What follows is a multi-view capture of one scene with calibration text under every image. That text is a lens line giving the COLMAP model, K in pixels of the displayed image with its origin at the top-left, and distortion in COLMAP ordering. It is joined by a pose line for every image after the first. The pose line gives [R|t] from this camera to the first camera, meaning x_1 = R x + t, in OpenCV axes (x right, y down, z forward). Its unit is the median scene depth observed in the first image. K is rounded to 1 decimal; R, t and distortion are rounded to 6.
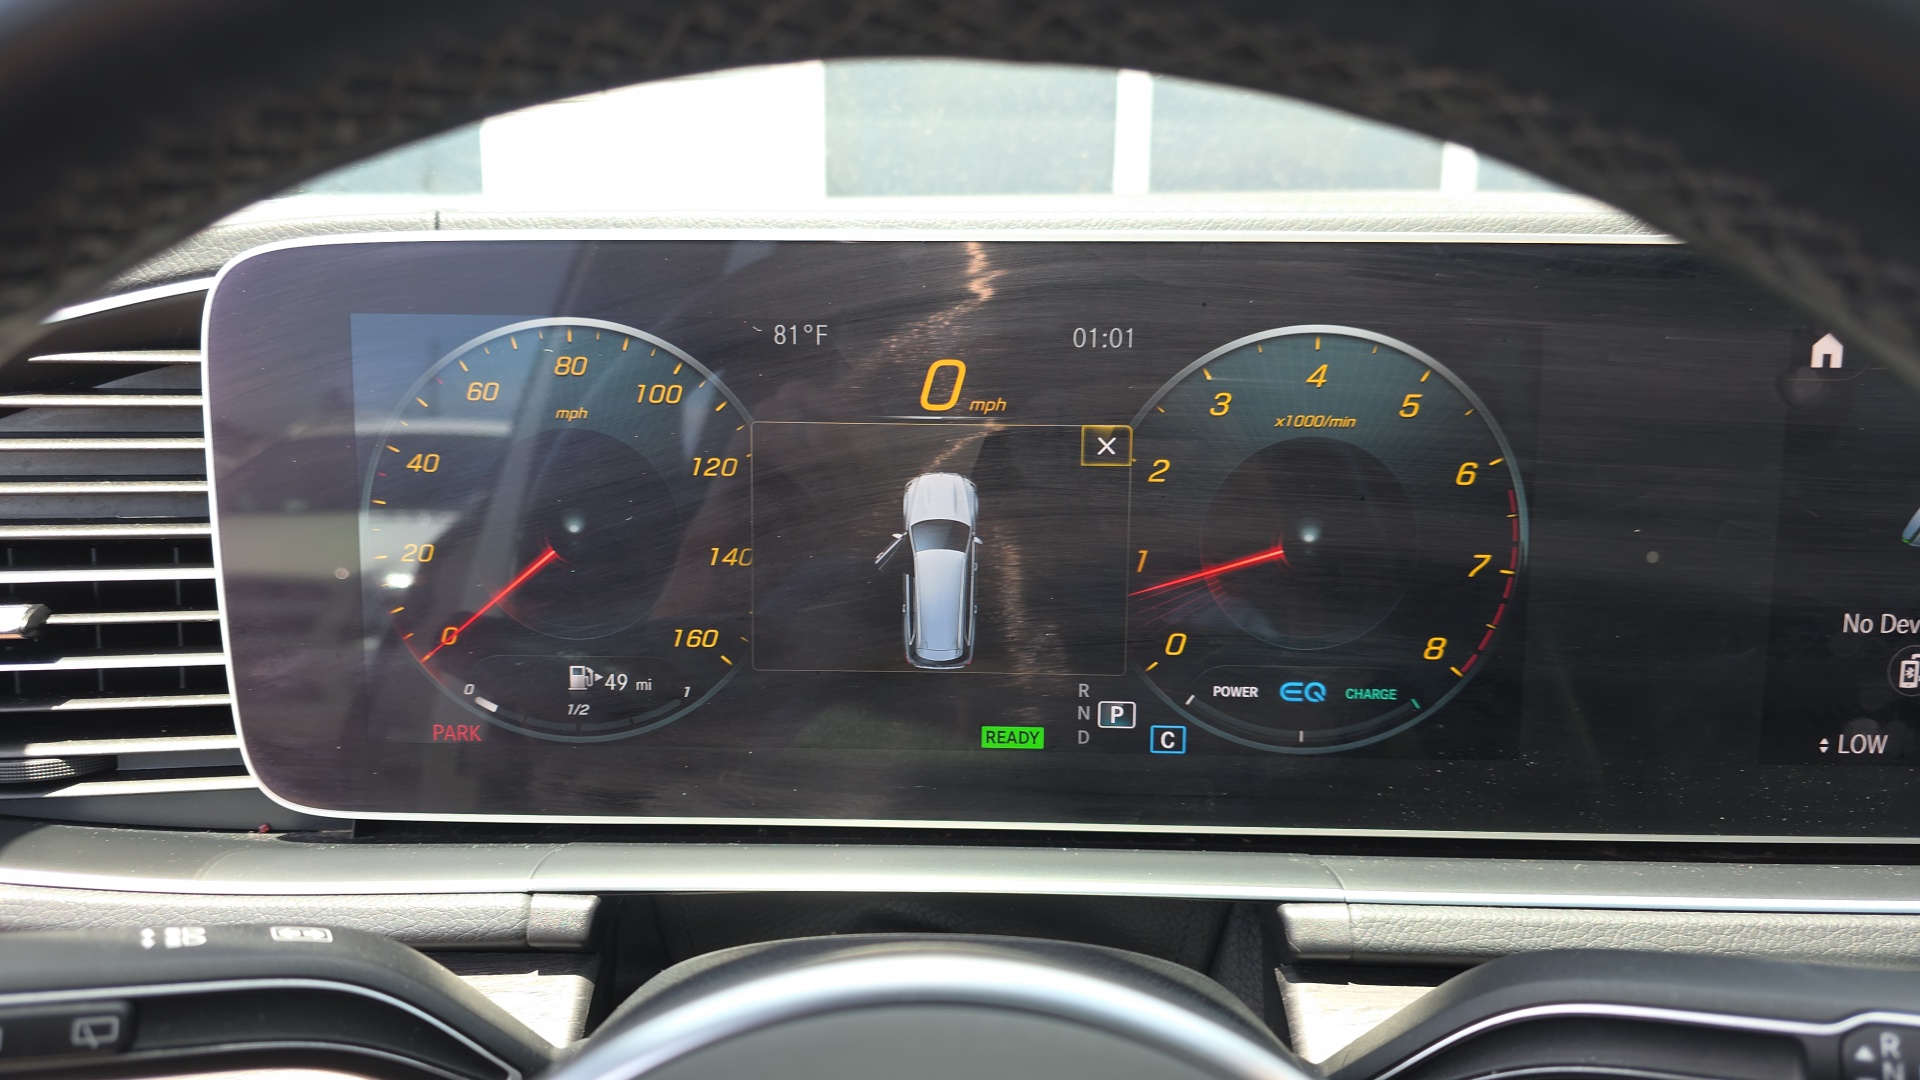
lens RADIAL K [[1322.6, 0, 927.4], [0, 1322.6, 542.1], [0, 0, 1]] dist [0.005386, -0.027284]
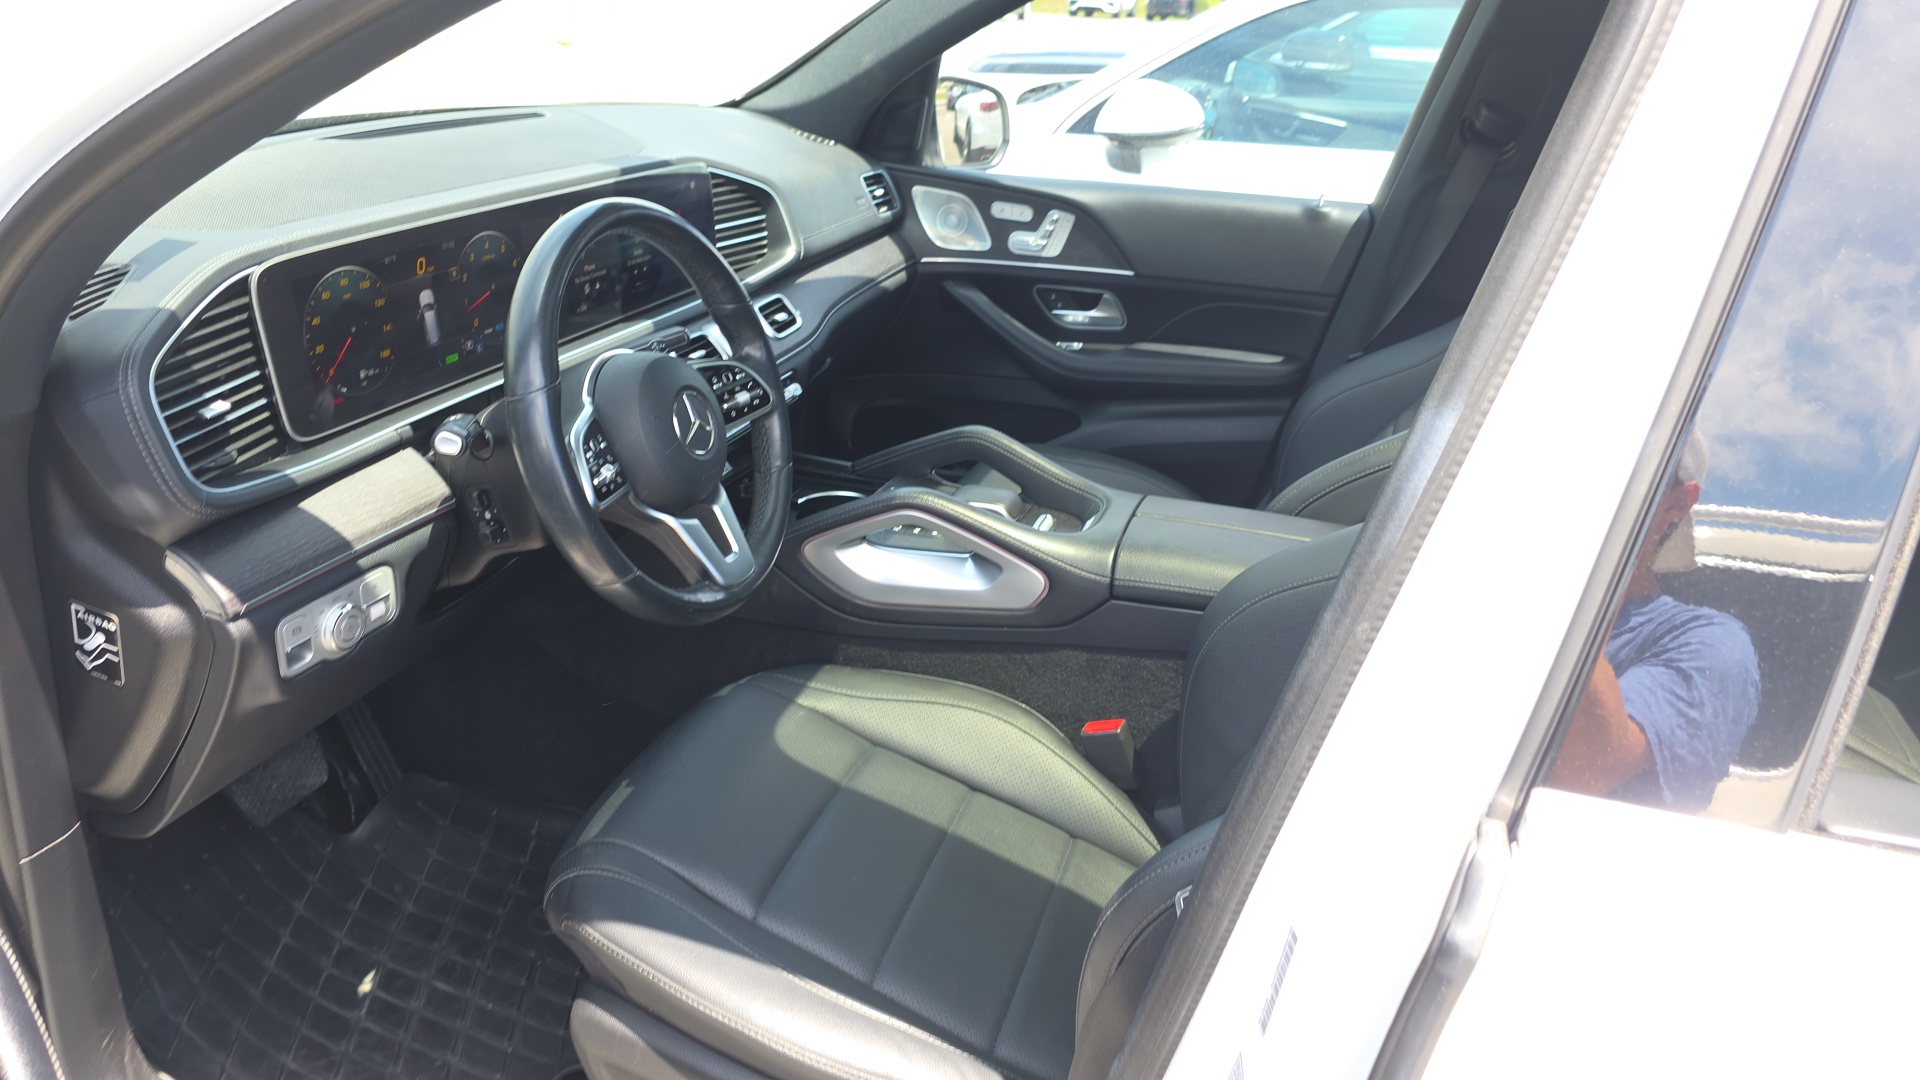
lens RADIAL K [[1289.3, 0, 961.2], [0, 1289.3, 517.7], [0, 0, 1]] dist [0.040854, -0.067260]
pose [[0.291863, -0.365262, 0.883968, -2.900475], [0.129331, 0.930791, 0.341908, -0.492942], [-0.947676, 0.014534, 0.318903, -1.495860]]
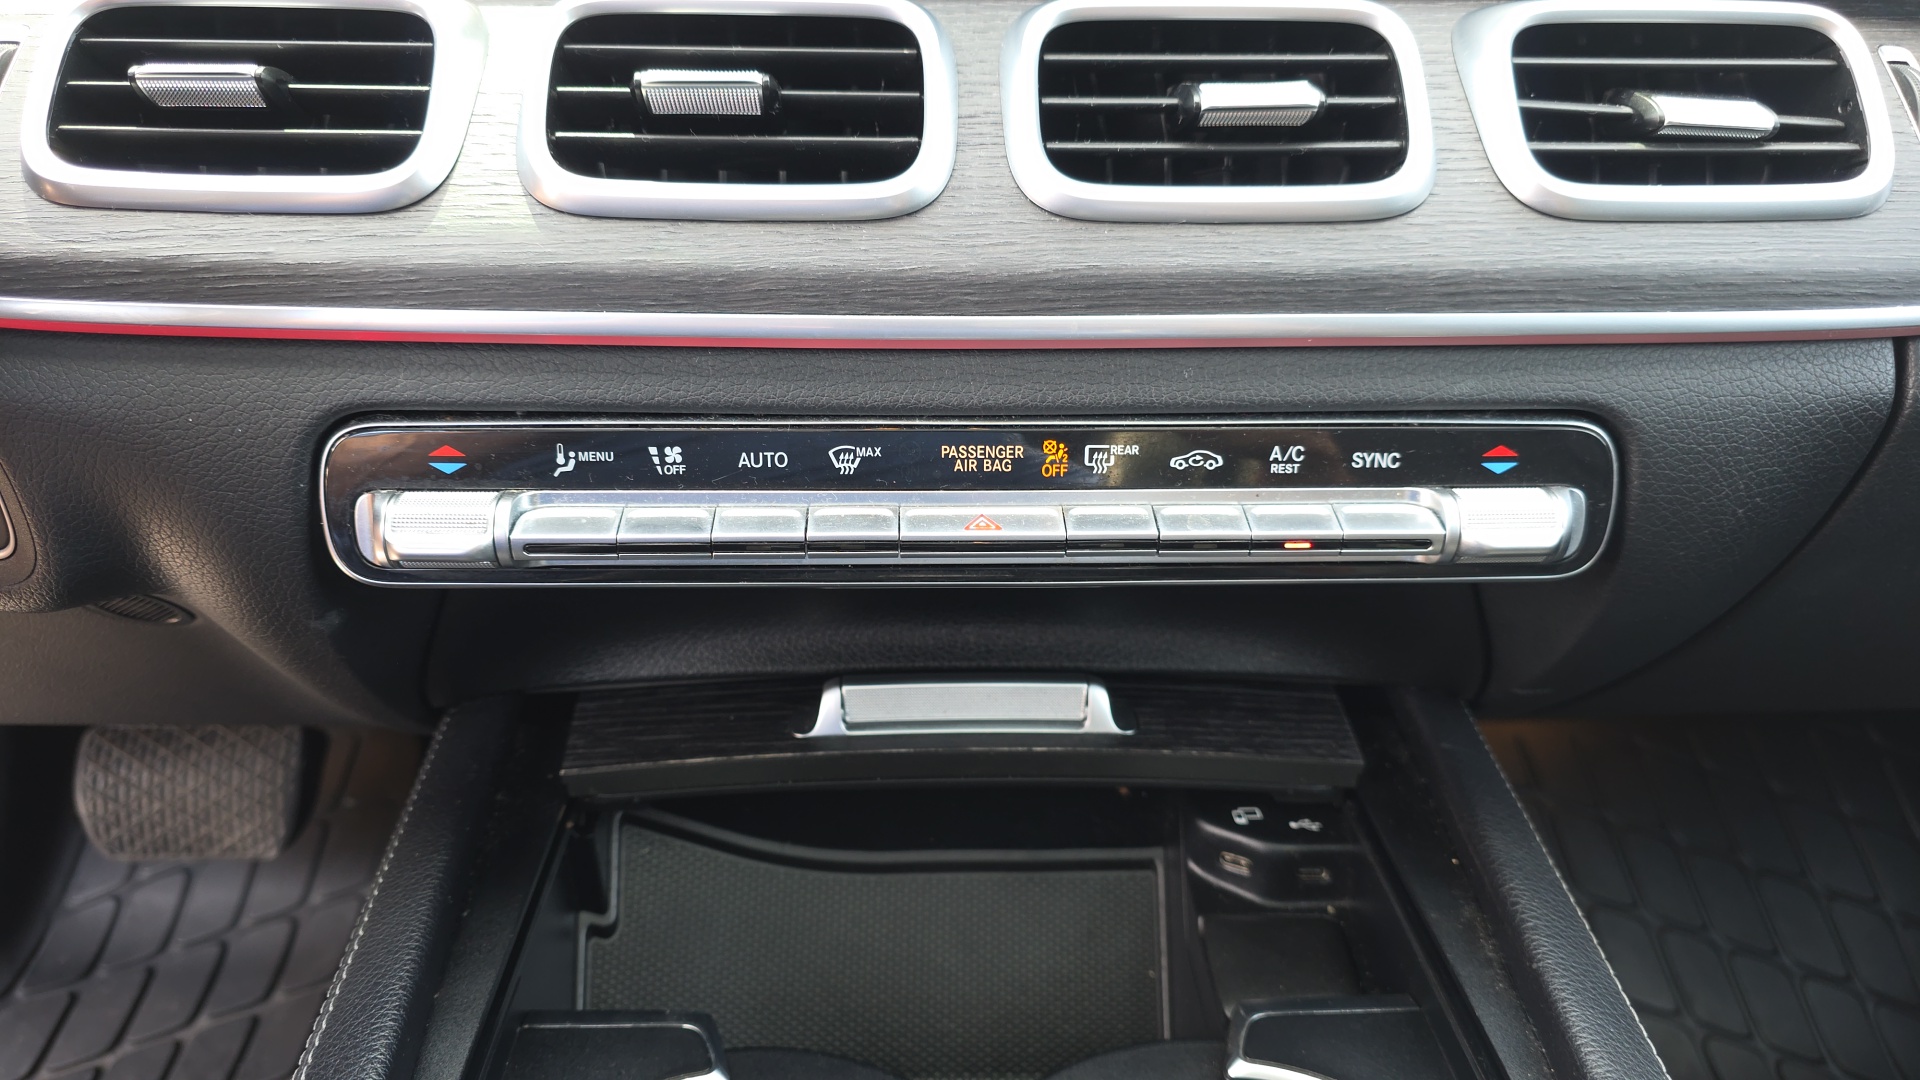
lens RADIAL K [[1284.0, 0, 950.5], [0, 1284.0, 534.9], [0, 0, 1]] dist [0.054763, -0.062734]
pose [[0.998233, -0.018835, 0.056357, 1.114041], [0.003289, 0.964493, 0.264090, 0.460734], [-0.059330, -0.263438, 0.962850, -0.092299]]
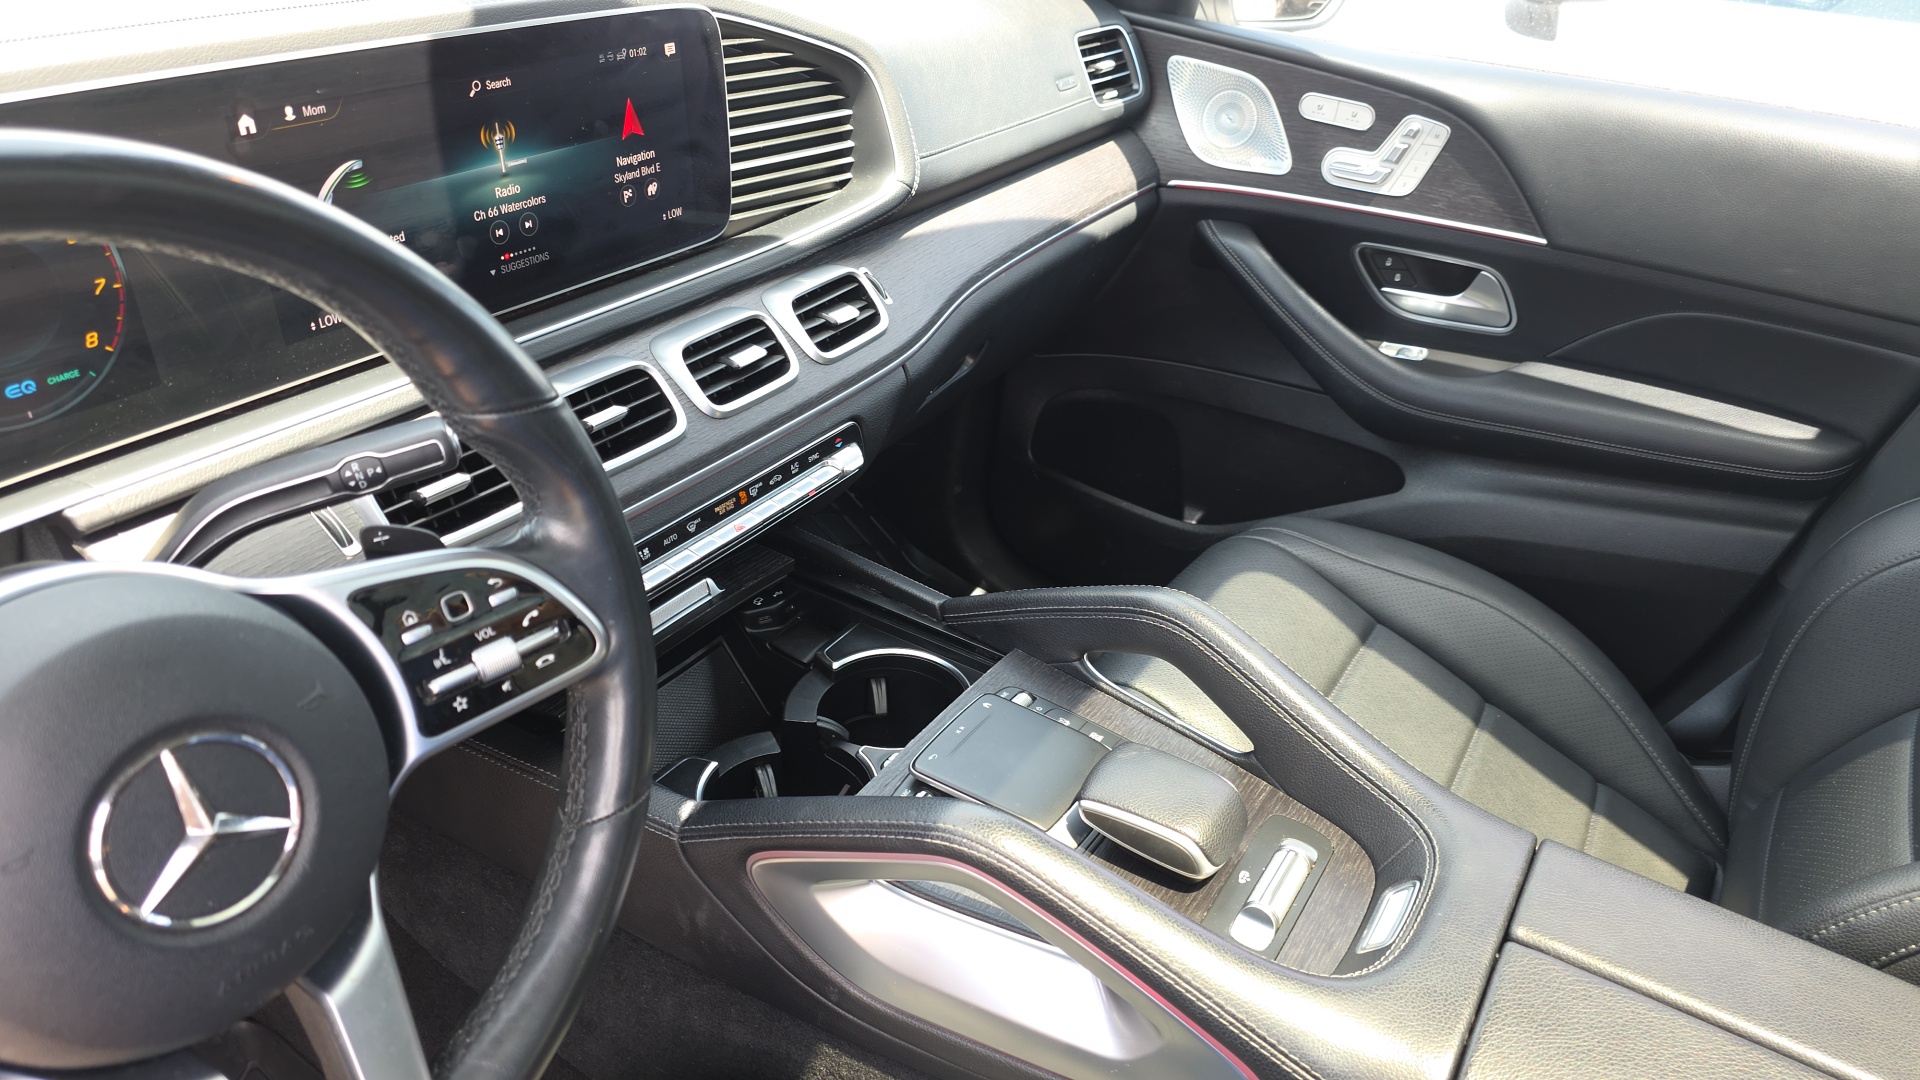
lens RADIAL K [[1284.0, 0, 950.5], [0, 1284.0, 534.9], [0, 0, 1]] dist [0.054763, -0.062734]
pose [[0.524826, -0.419323, 0.740761, -0.387714], [0.101646, 0.894890, 0.434556, -0.313393], [-0.845119, -0.152771, 0.512284, -0.847226]]
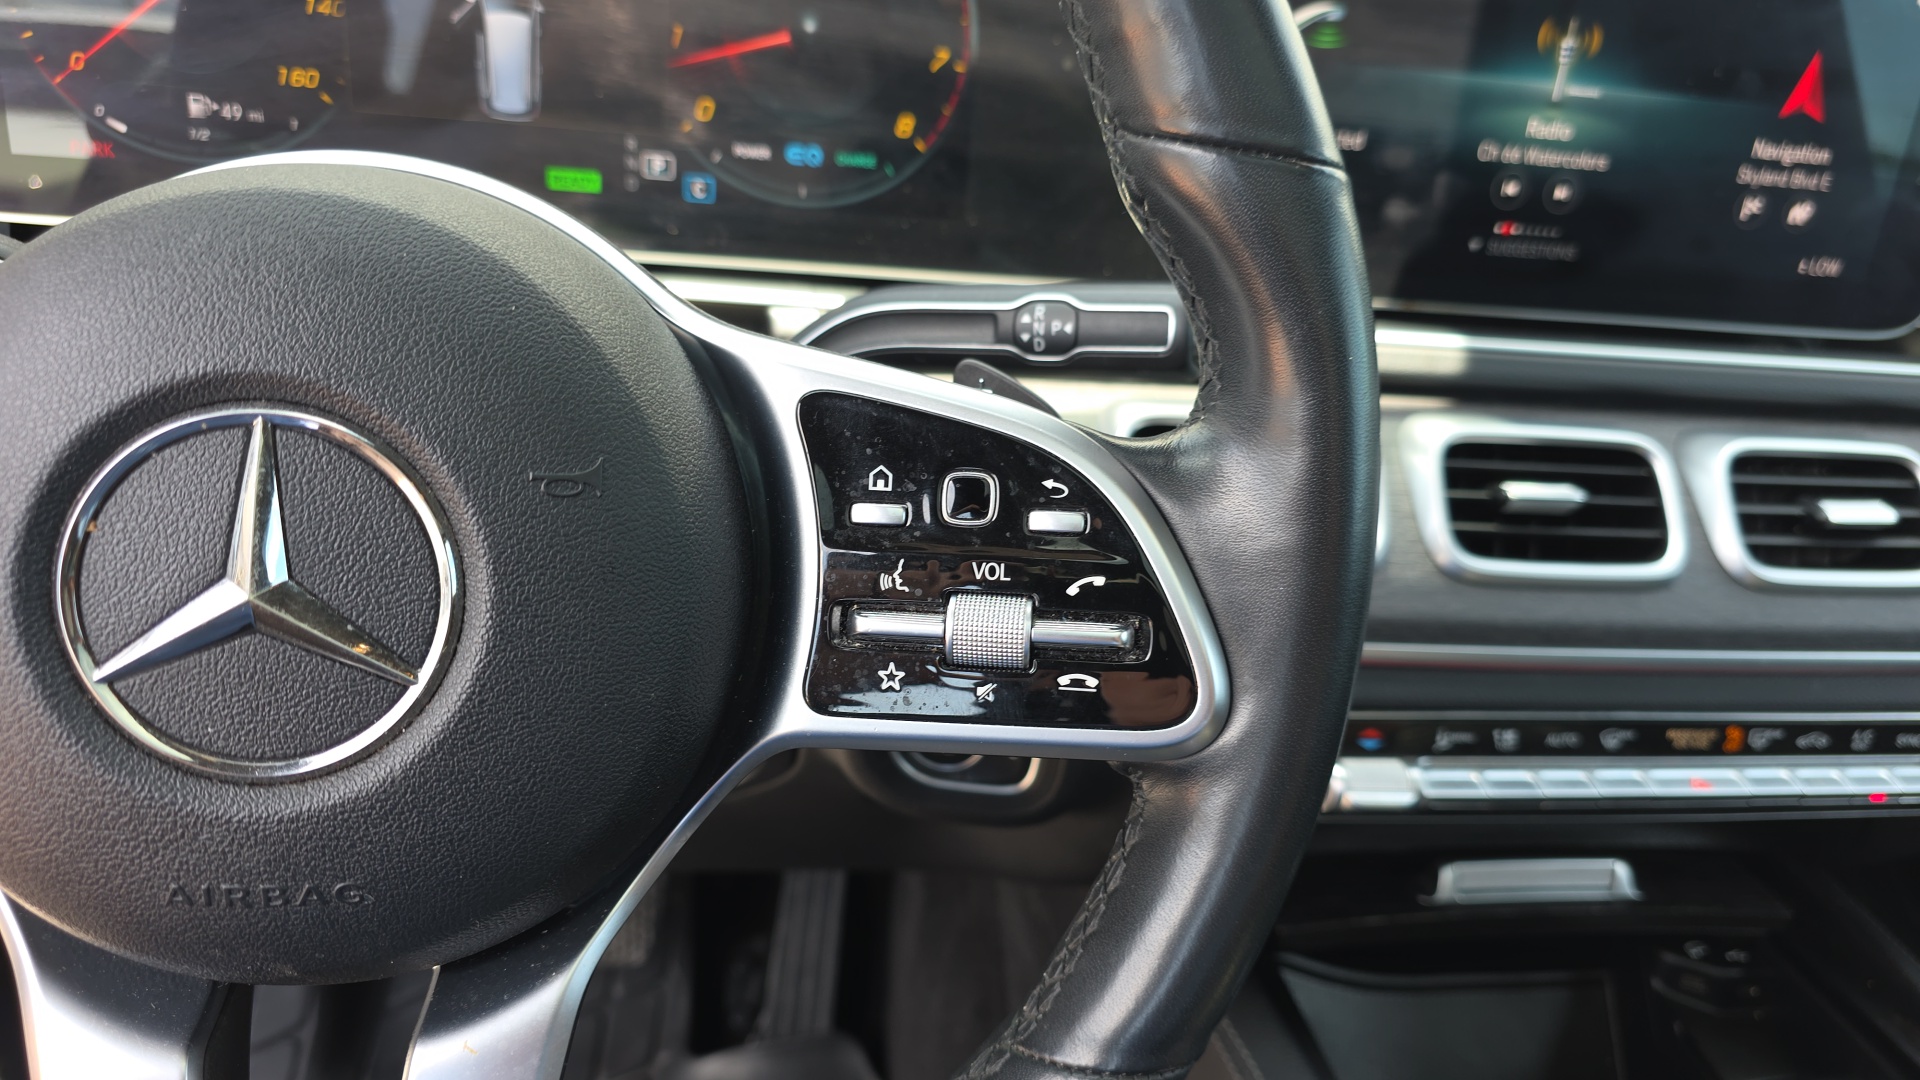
lens RADIAL K [[1351.0, 0, 970.1], [0, 1351.0, 561.4], [0, 0, 1]] dist [0.016070, -0.042357]
pose [[0.981808, 0.009414, 0.189643, 0.197381], [-0.057214, 0.967017, 0.248203, 0.160757], [-0.181052, -0.254538, 0.949964, -0.394261]]
